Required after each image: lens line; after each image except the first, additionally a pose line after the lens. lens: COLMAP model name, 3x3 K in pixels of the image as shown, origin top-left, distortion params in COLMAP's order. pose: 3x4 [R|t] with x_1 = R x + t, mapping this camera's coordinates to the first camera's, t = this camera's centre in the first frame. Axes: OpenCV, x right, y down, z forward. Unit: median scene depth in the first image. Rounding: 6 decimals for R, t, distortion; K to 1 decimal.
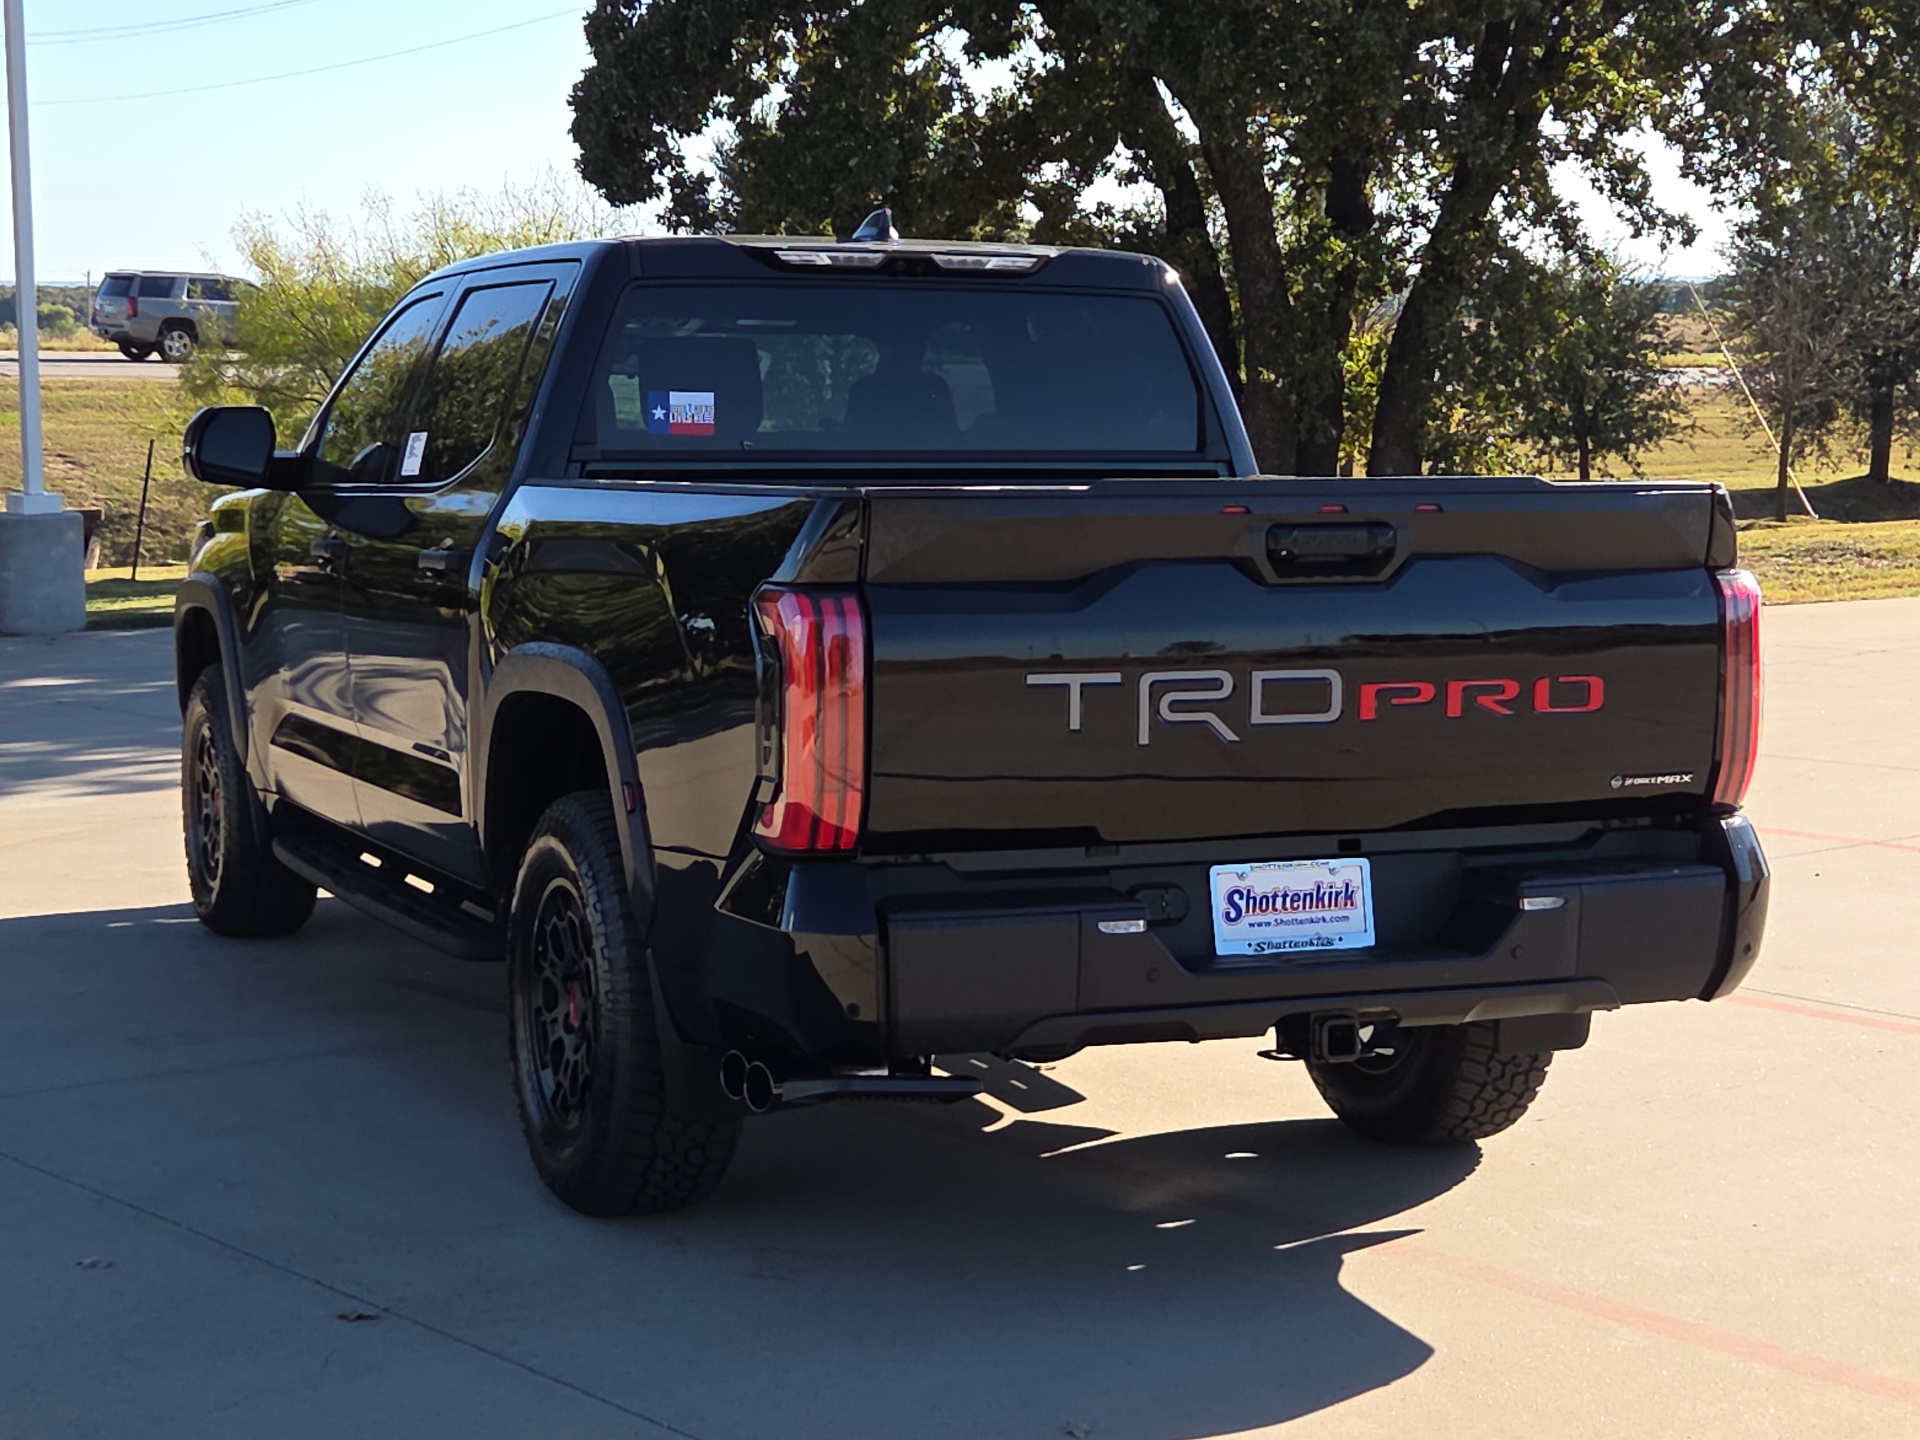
lens RADIAL K [[3398.7, 0, 954.3], [0, 3398.7, 729.3], [0, 0, 1]] dist [0.051118, 0.000000]
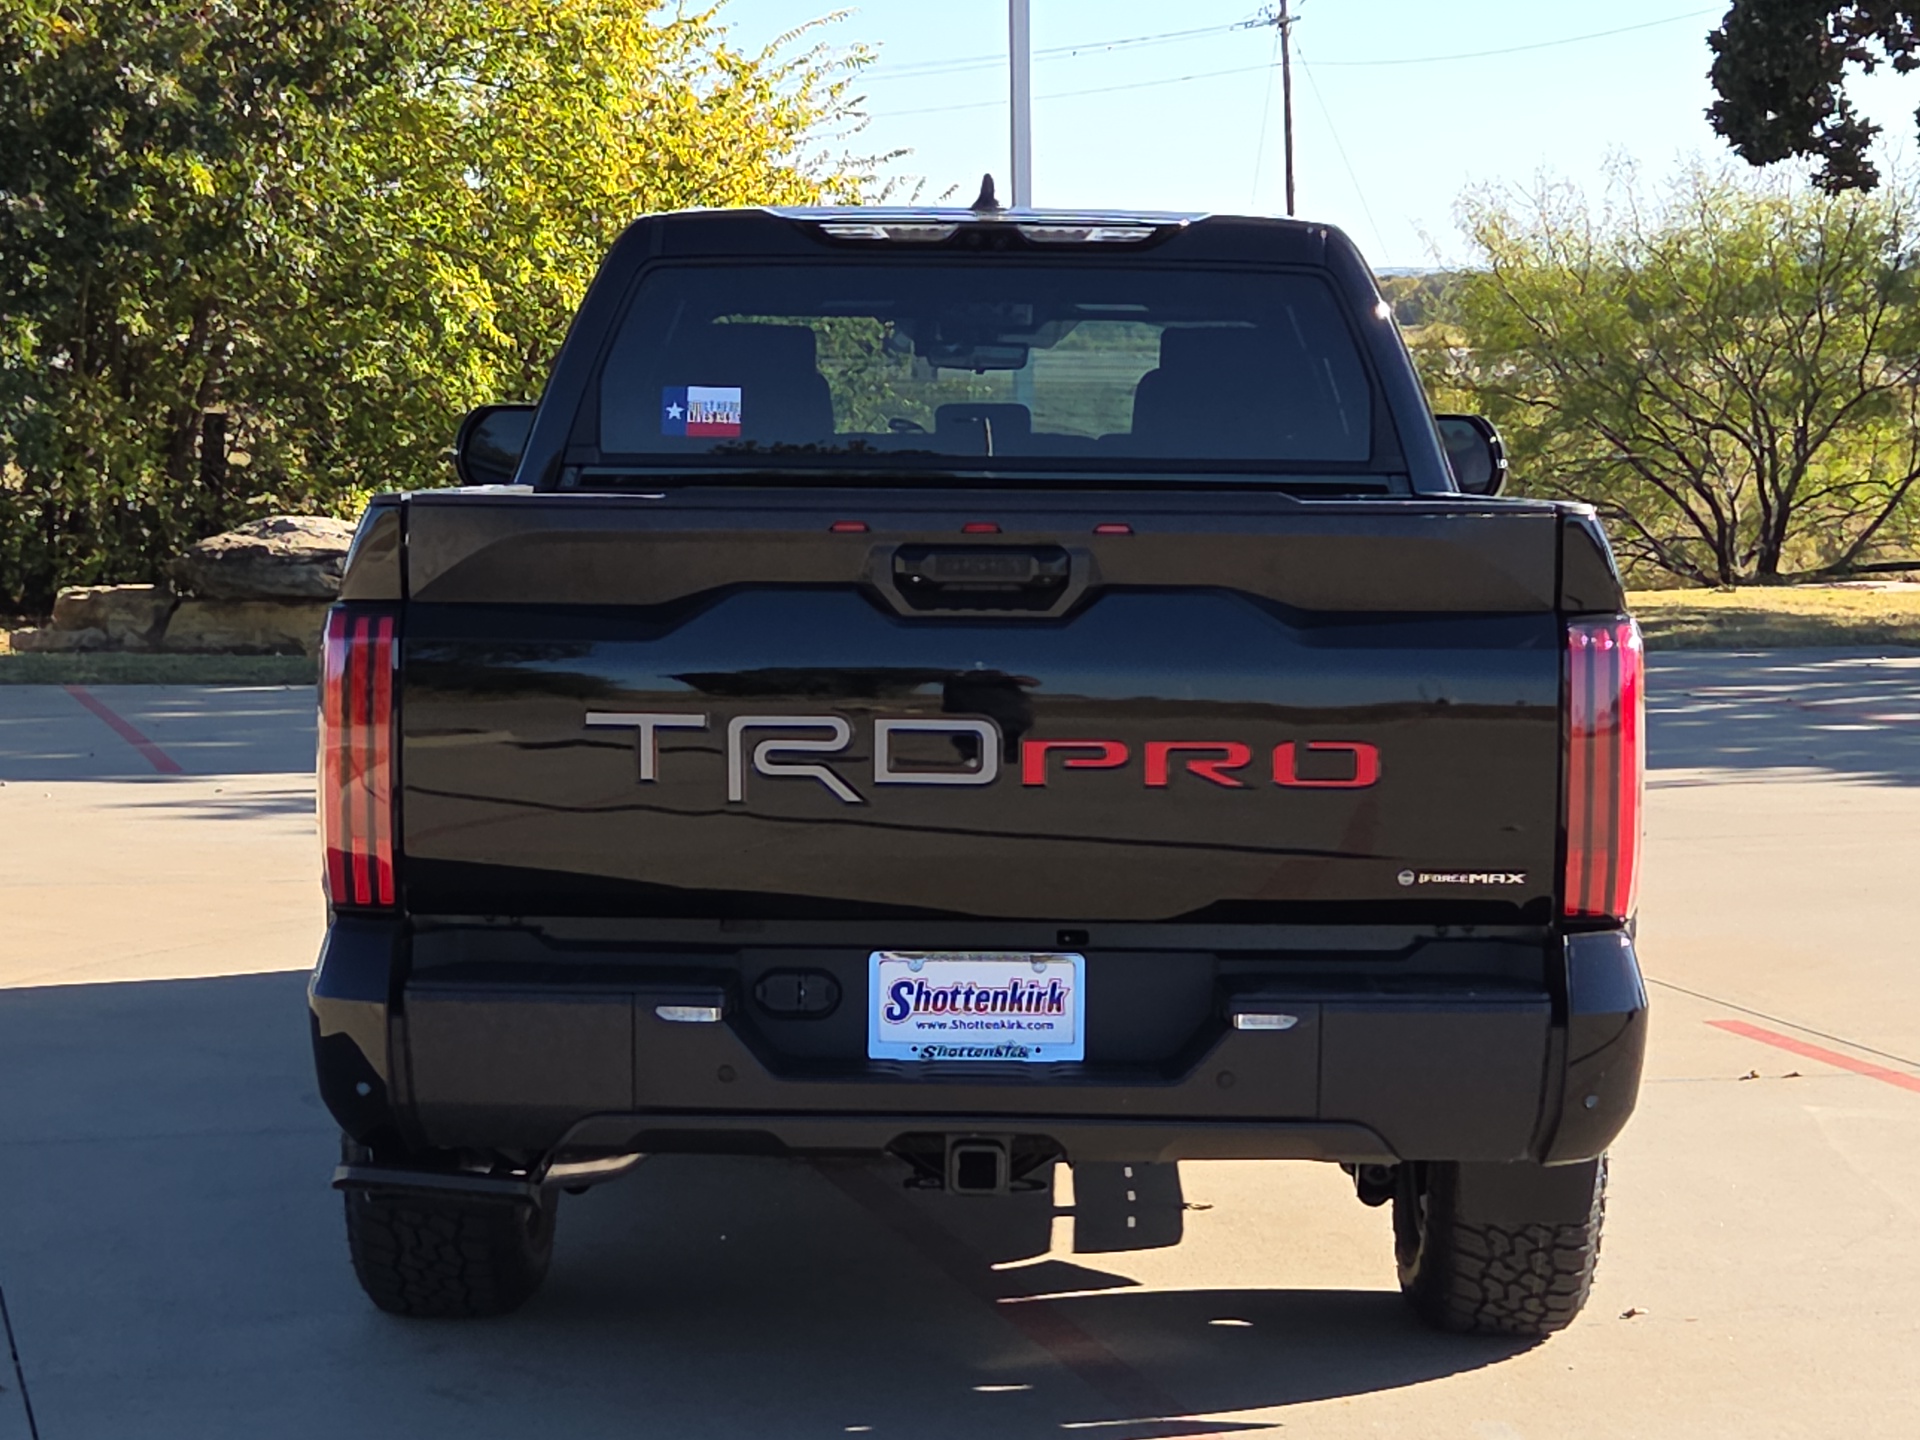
lens RADIAL K [[4122.7, 0, 964.2], [0, 4122.7, 719.9], [0, 0, 1]] dist [0.119826, 0.000000]
pose [[0.919342, 0.034360, -0.391956, 0.488086], [-0.042448, 0.999027, -0.011986, -0.005499], [0.391163, 0.027657, 0.919906, 0.072510]]
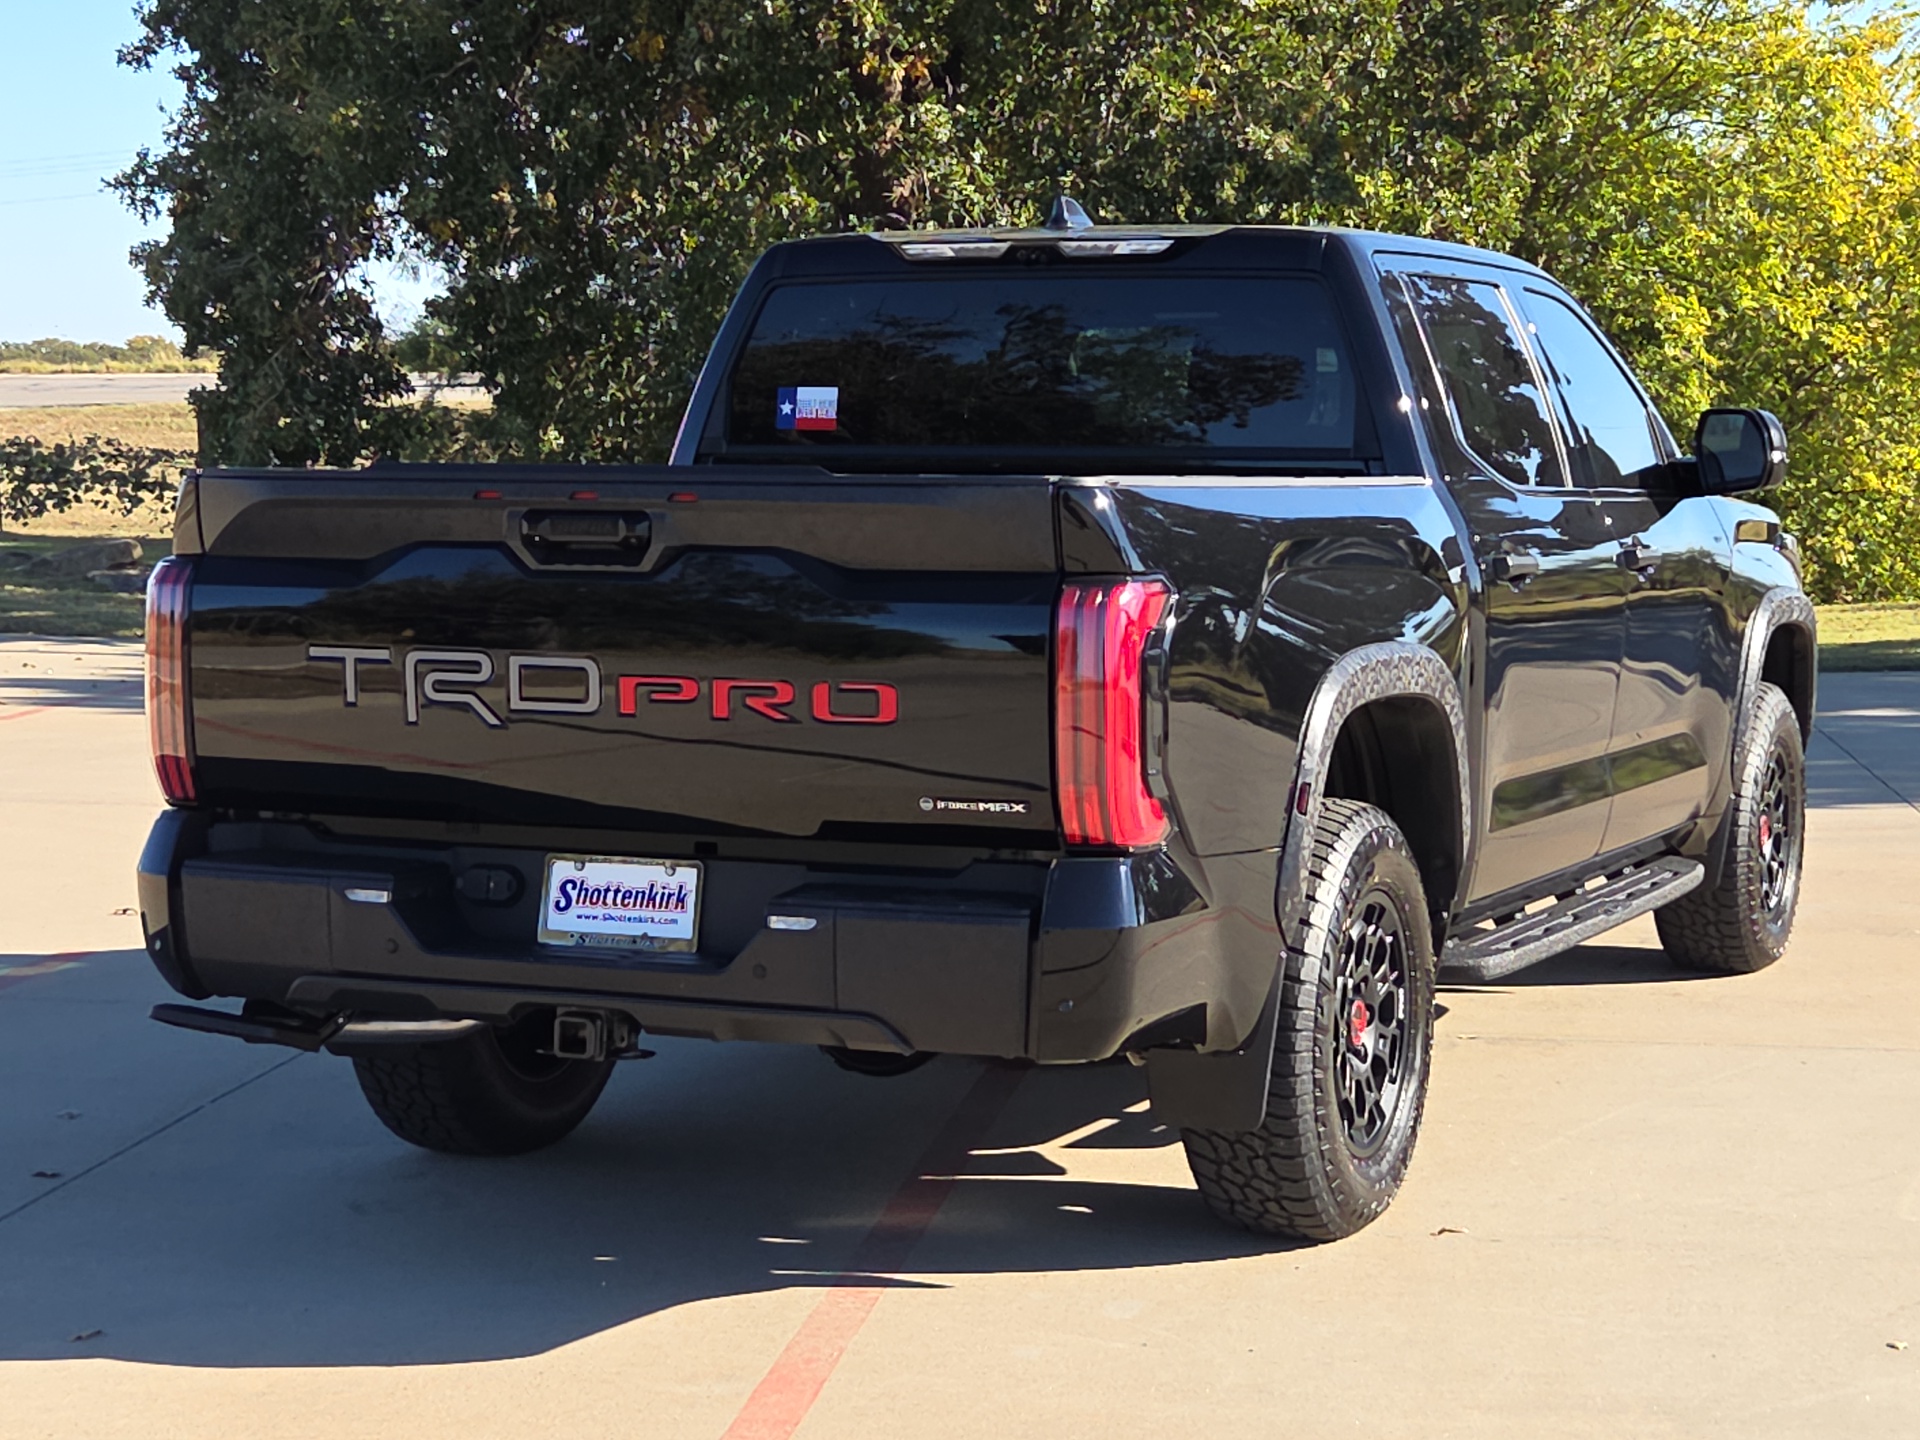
lens RADIAL K [[3792.9, 0, 959.2], [0, 3792.9, 710.1], [0, 0, 1]] dist [0.124357, 0.000000]
pose [[0.685495, 0.052858, -0.726156, 0.956824], [-0.068576, 0.997615, 0.007882, -0.018459], [0.724841, 0.044394, 0.687484, 0.316689]]
